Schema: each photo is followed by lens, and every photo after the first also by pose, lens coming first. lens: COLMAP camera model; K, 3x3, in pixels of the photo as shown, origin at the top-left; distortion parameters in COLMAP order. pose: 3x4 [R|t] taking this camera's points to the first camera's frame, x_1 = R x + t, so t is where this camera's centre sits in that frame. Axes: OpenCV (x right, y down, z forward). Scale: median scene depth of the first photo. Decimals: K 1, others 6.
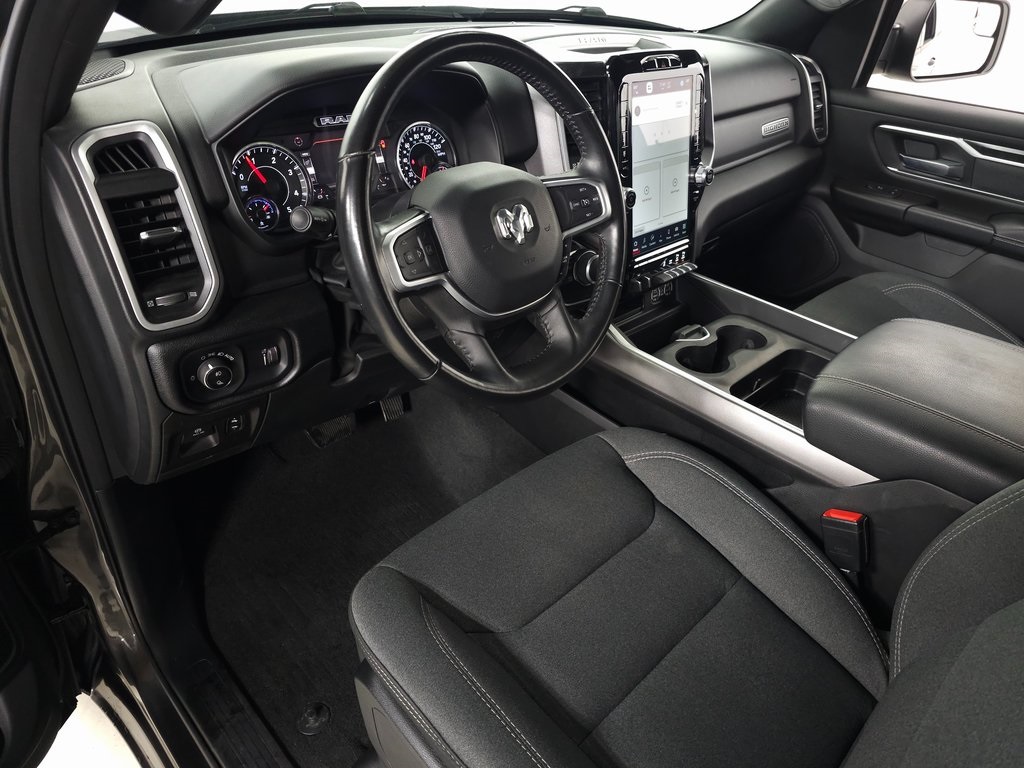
lens RADIAL K [[691.1, 0, 512.0], [0, 691.1, 384.0], [0, 0, 1]] dist [0.009499, 0.000245]
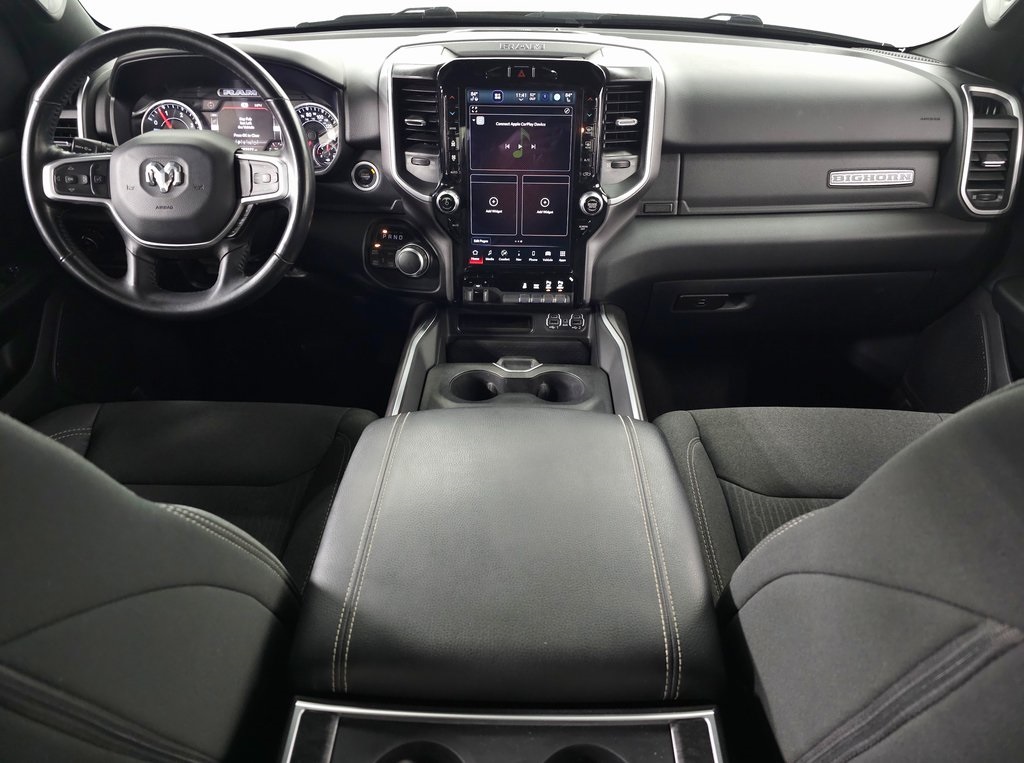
lens RADIAL K [[671.1, 0, 512.0], [0, 671.1, 381.5], [0, 0, 1]] dist [0.044049, -0.056003]
pose [[0.698756, 0.348578, -0.624686, 1.005609], [-0.352943, 0.927553, 0.122787, -0.193450], [0.622230, 0.134681, 0.771162, 0.367303]]
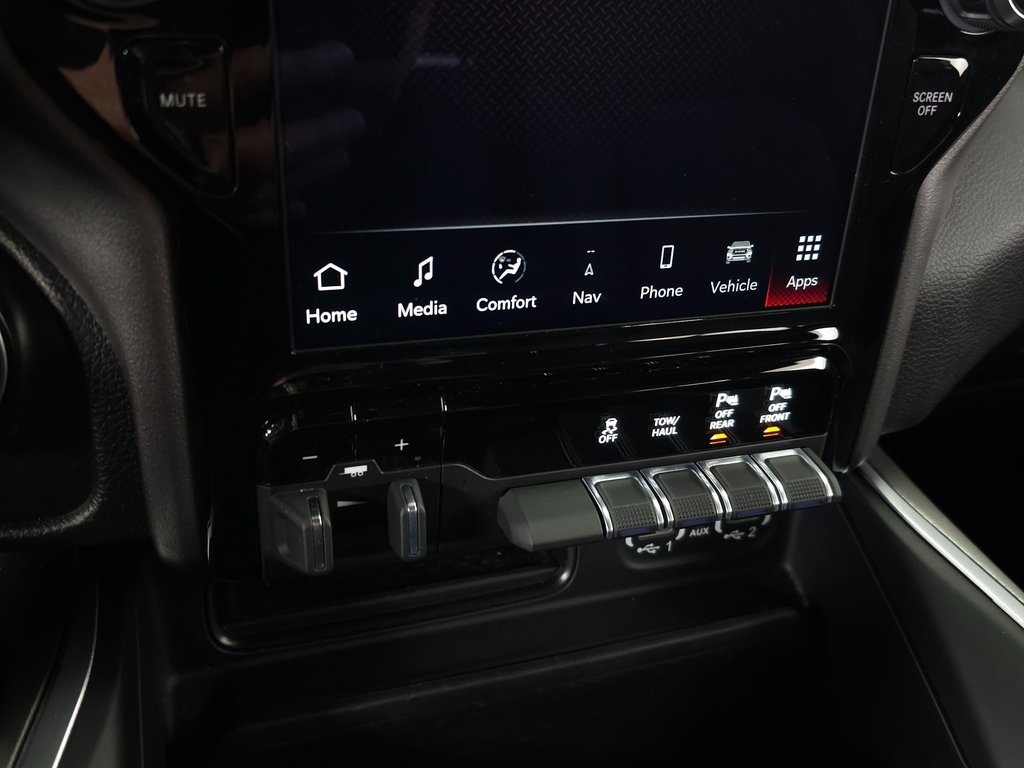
lens RADIAL K [[921.2, 0, 512.0], [0, 921.2, 384.0], [0, 0, 1]] dist [0.111541, -0.278222]
pose [[0.896128, 0.284534, -0.340580, 0.333671], [-0.280744, 0.957810, 0.061505, -0.234206], [0.343711, 0.040500, 0.938202, 0.944087]]
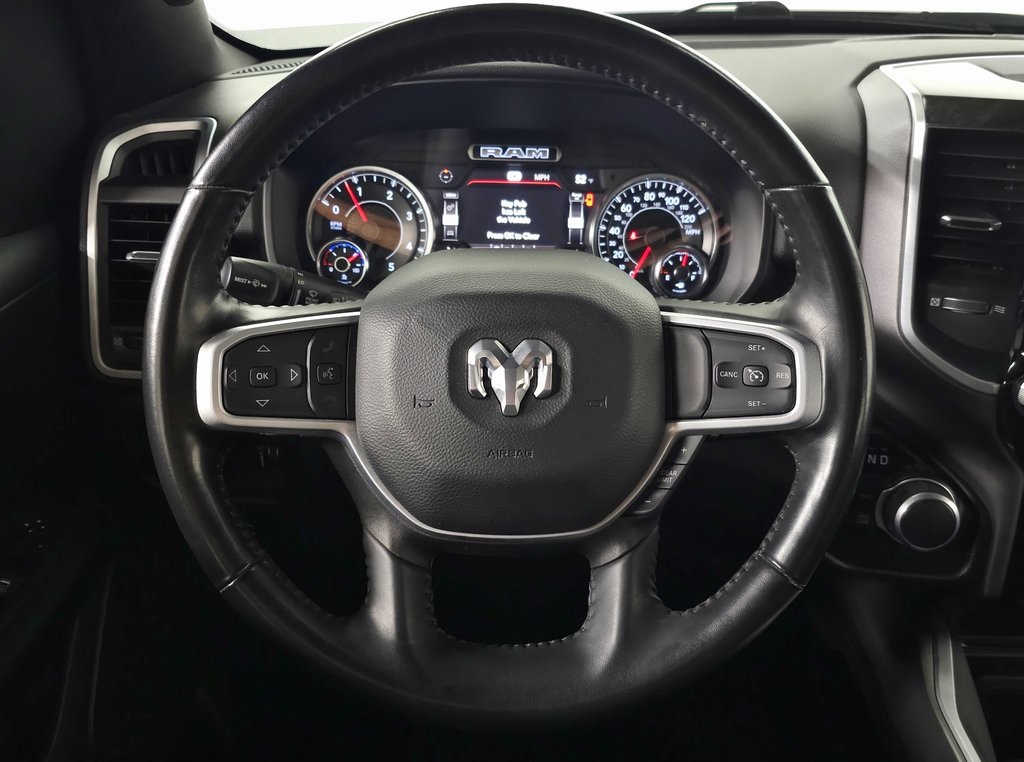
lens RADIAL K [[856.8, 0, 512.0], [0, 856.8, 381.0], [0, 0, 1]] dist [0.015285, -0.003269]
pose [[0.697008, 0.278408, -0.660809, 0.308612], [-0.359833, 0.932919, 0.013506, -0.175478], [0.620242, 0.228367, 0.750432, 0.405344]]
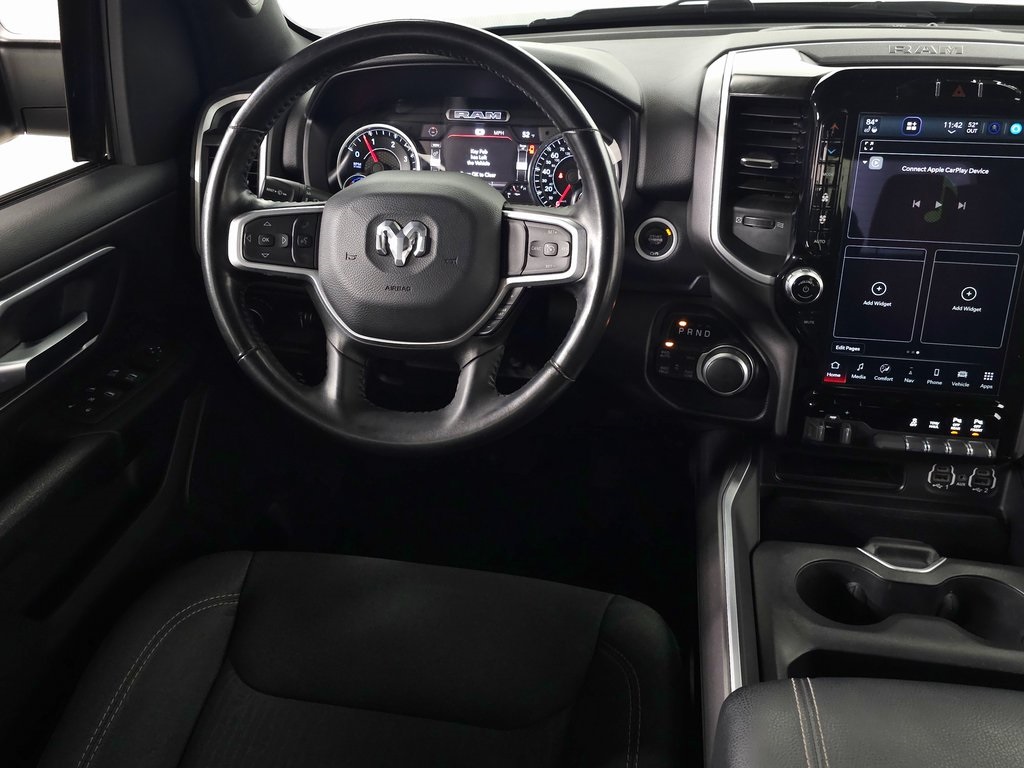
lens RADIAL K [[836.7, 0, 510.6], [0, 836.7, 373.9], [0, 0, 1]] dist [0.058494, -0.091278]
pose [[0.563999, 0.328091, -0.757800, 0.670104], [-0.398855, 0.911773, 0.097902, -0.177053], [0.723063, 0.247036, 0.645100, 0.359241]]
